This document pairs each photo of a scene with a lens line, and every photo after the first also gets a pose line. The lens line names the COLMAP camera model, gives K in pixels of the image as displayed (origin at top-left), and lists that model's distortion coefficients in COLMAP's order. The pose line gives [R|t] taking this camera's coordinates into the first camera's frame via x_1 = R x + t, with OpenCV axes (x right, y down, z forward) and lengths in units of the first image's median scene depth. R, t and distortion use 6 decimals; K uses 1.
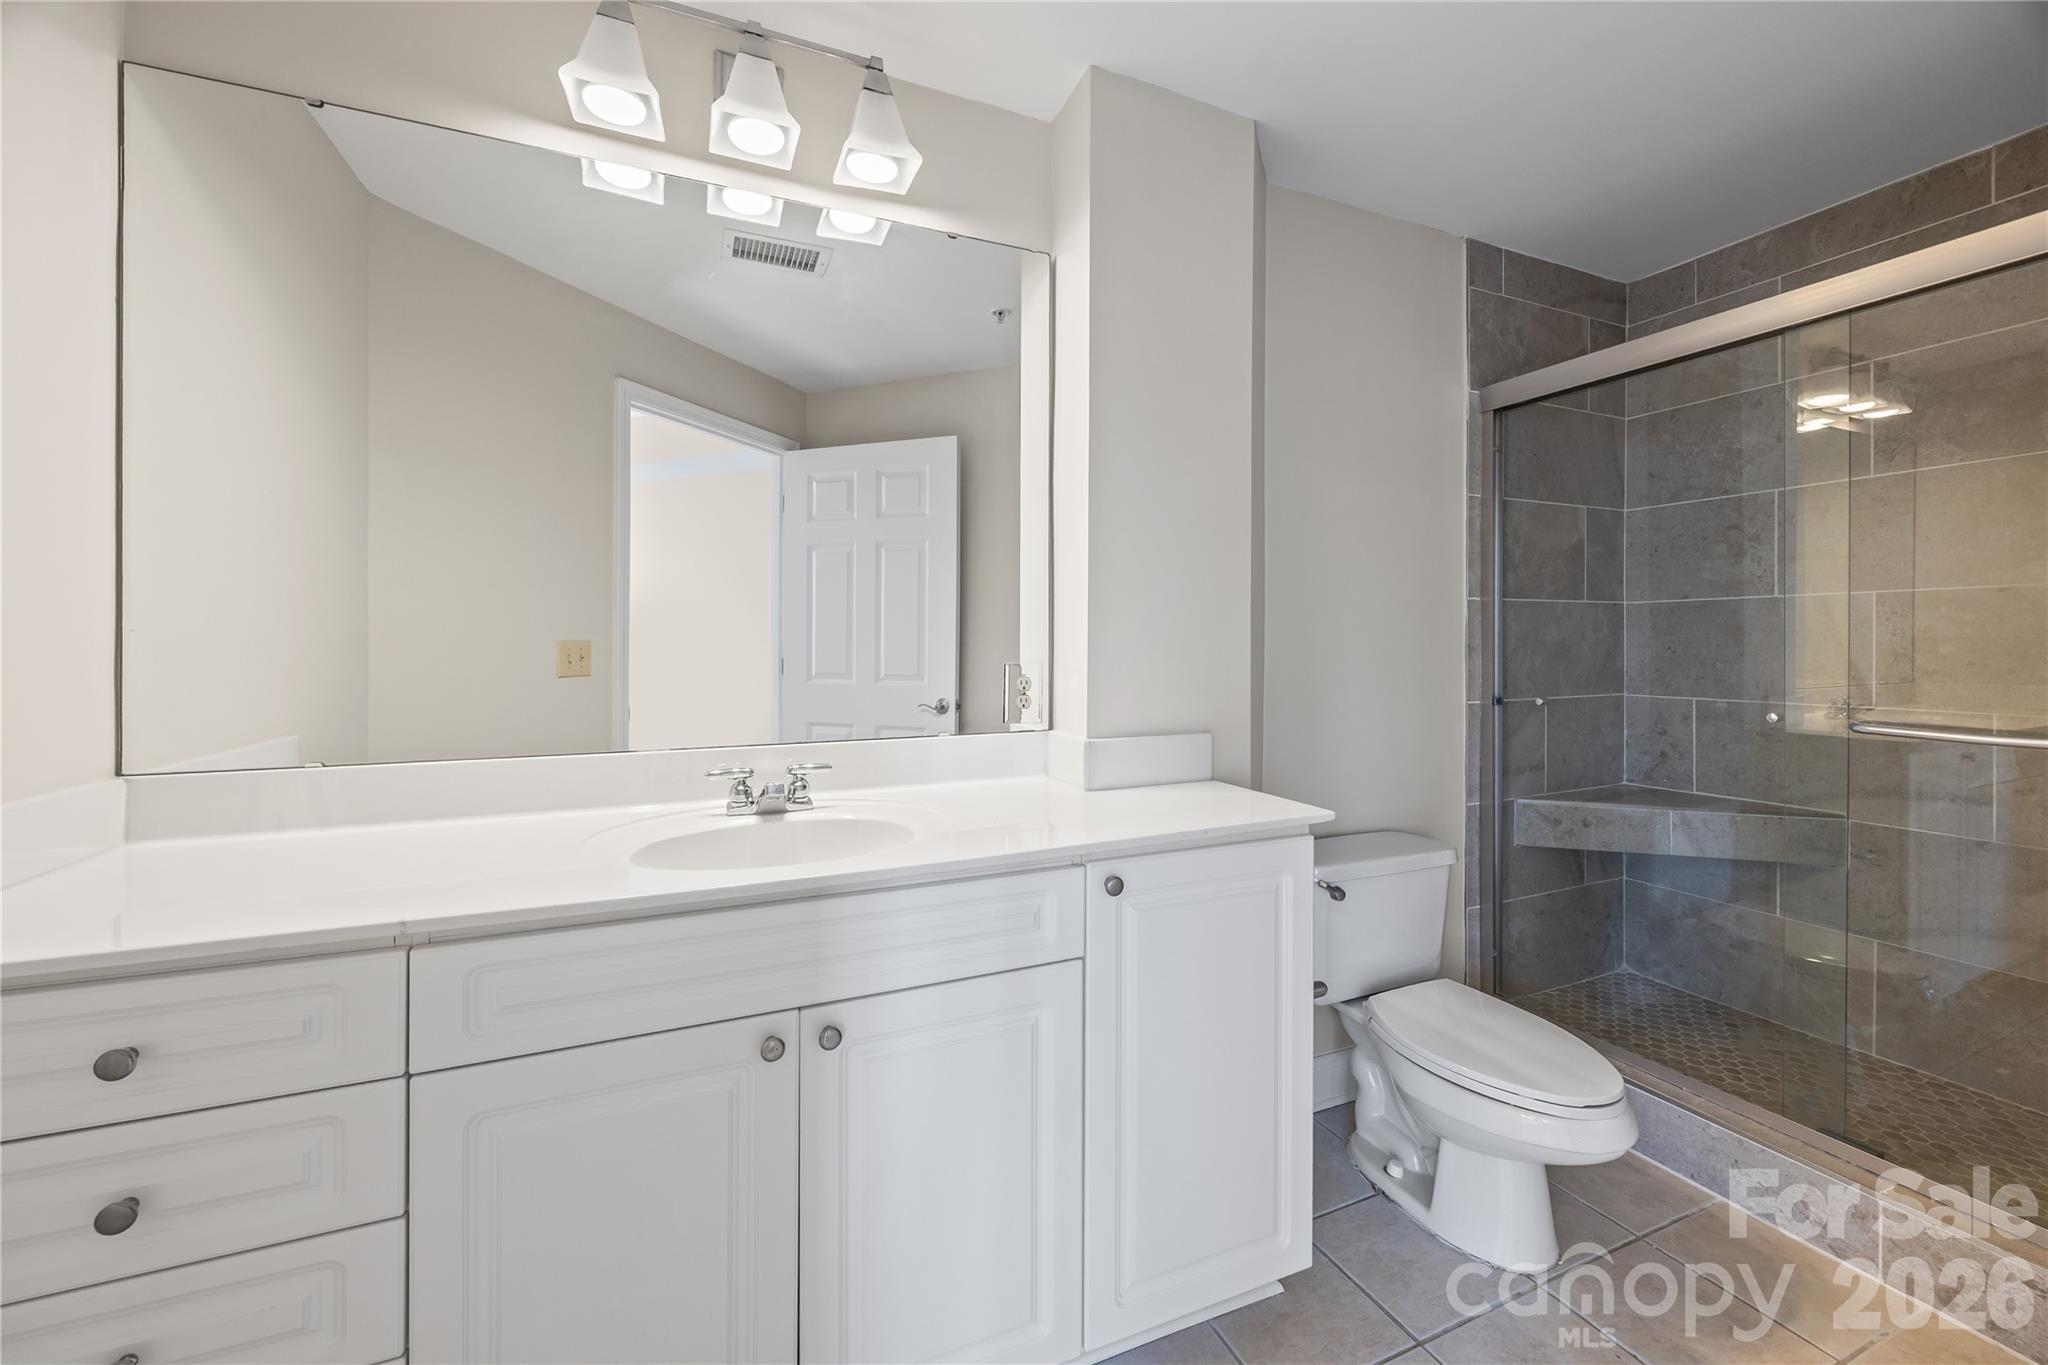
lens RADIAL K [[793.6, 0, 1026.0], [0, 793.6, 657.3], [0, 0, 1]] dist [-0.002977, 0.000005]
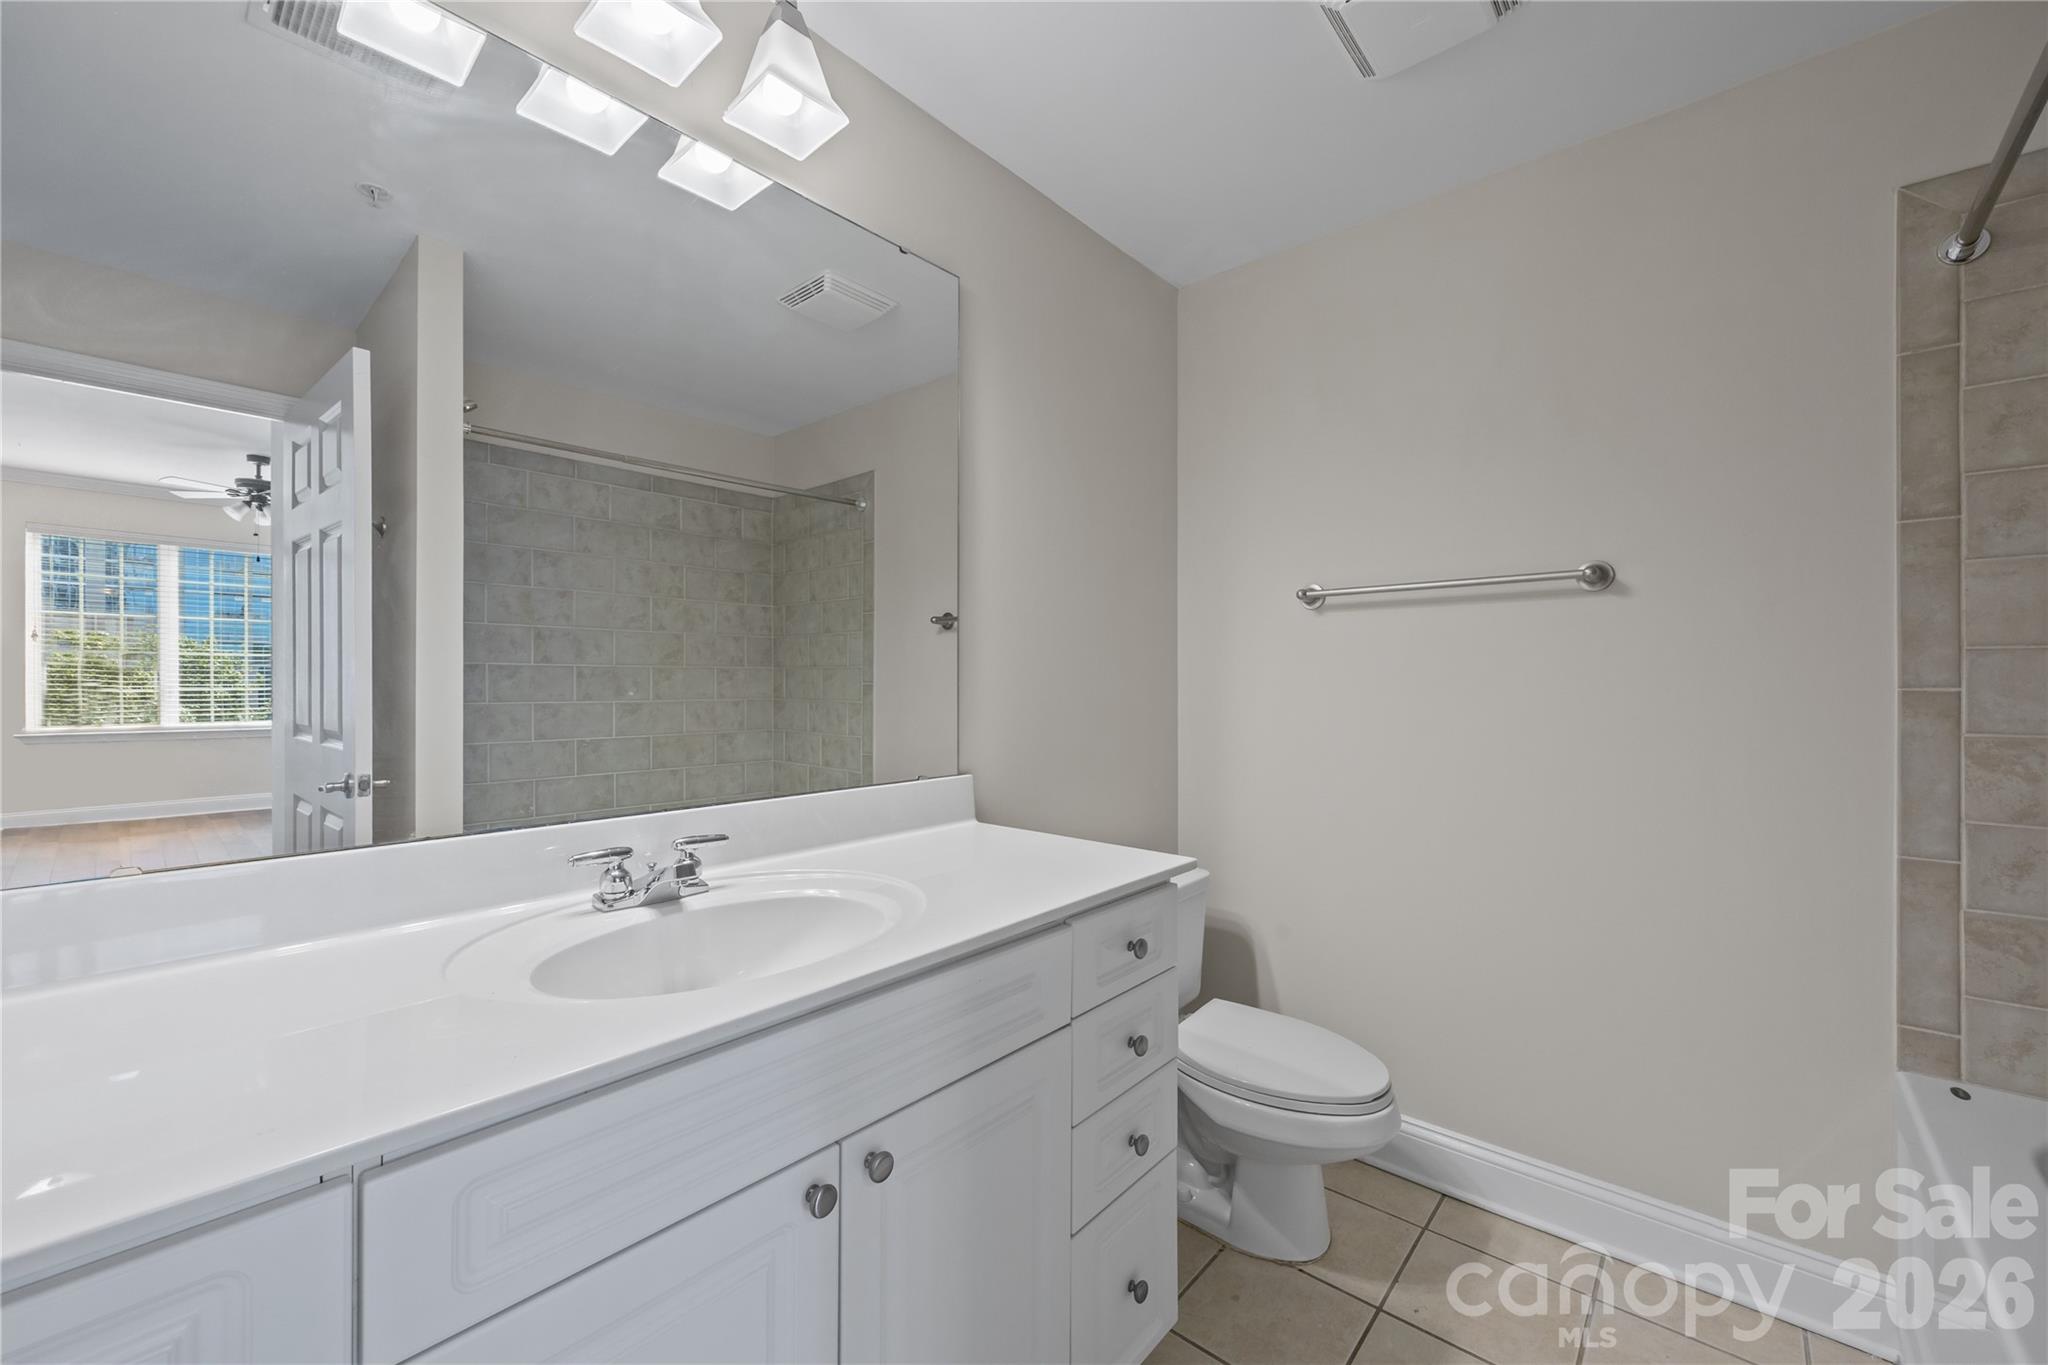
lens RADIAL K [[824.4, 0, 1024.0], [0, 824.4, 682.5], [0, 0, 1]] dist [-0.002094, -0.000154]
pose [[0.922102, -0.011253, 0.386782, -0.307070], [0.017414, 0.999771, -0.012427, -0.003658], [-0.386554, 0.018195, 0.922087, 0.110338]]
